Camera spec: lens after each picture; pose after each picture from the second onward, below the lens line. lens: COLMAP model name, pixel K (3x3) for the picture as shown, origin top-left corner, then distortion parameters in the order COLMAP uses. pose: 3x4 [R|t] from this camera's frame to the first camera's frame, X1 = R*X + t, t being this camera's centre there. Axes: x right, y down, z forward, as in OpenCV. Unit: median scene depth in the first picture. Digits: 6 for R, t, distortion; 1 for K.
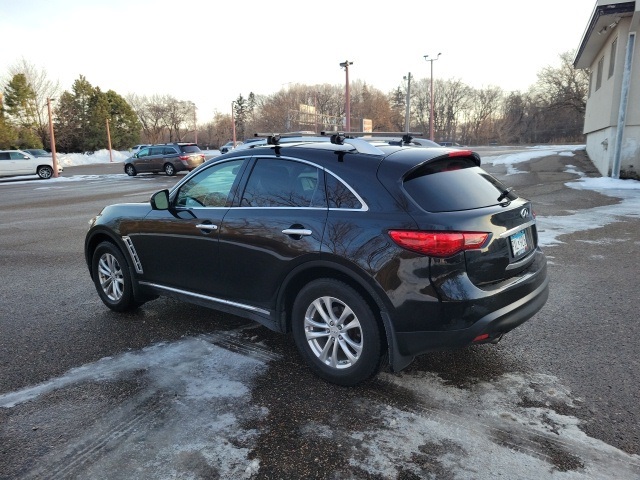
lens RADIAL K [[479.1, 0, 323.7], [0, 479.1, 242.6], [0, 0, 1]] dist [0.051591, -0.031662]
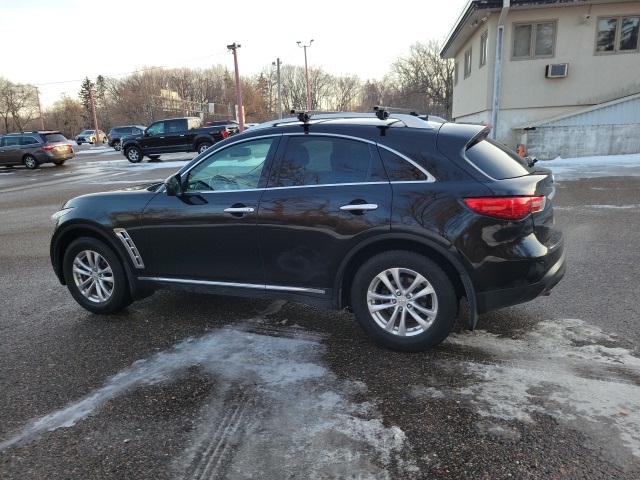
lens RADIAL K [[479.1, 0, 321.8], [0, 479.1, 243.1], [0, 0, 1]] dist [0.051591, -0.031662]
pose [[0.963185, -0.076109, 0.257840, -0.355202], [0.069347, 0.996970, 0.035230, 0.010495], [-0.259740, -0.016053, 0.965545, 0.043099]]
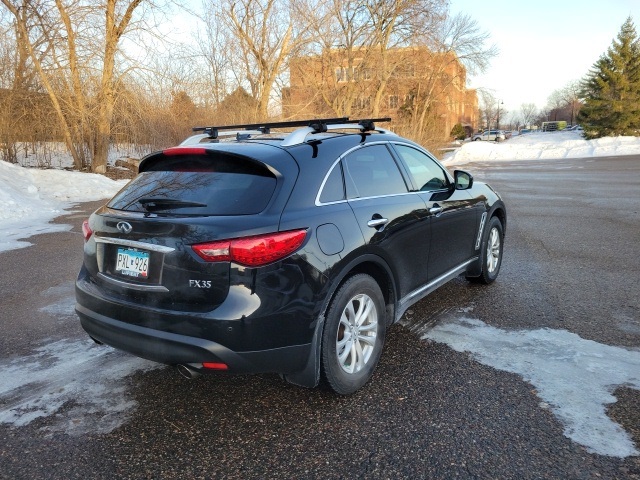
lens RADIAL K [[479.1, 0, 316.4], [0, 479.1, 244.2], [0, 0, 1]] dist [0.051591, -0.031662]
pose [[0.057558, 0.226350, -0.972344, 1.089856], [-0.160558, 0.963379, 0.214759, -0.230779], [0.985347, 0.143757, 0.091793, 1.097367]]
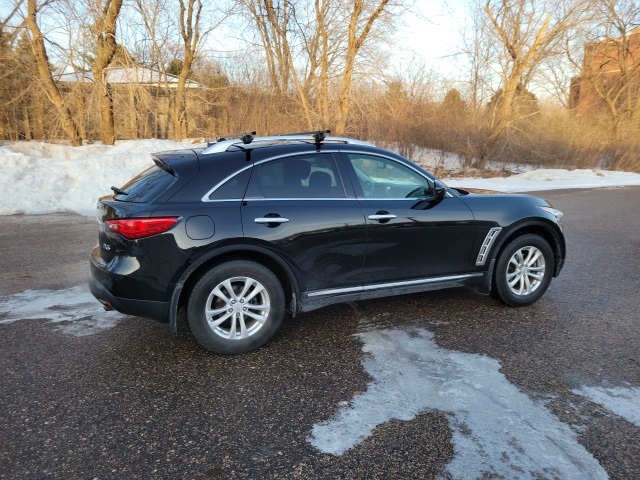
lens RADIAL K [[479.1, 0, 325.0], [0, 479.1, 245.5], [0, 0, 1]] dist [0.051591, -0.031662]
pose [[-0.471598, 0.208652, -0.856773, 1.079693], [-0.140947, 0.941275, 0.306814, -0.377908], [0.870476, 0.265453, -0.414495, 1.806308]]
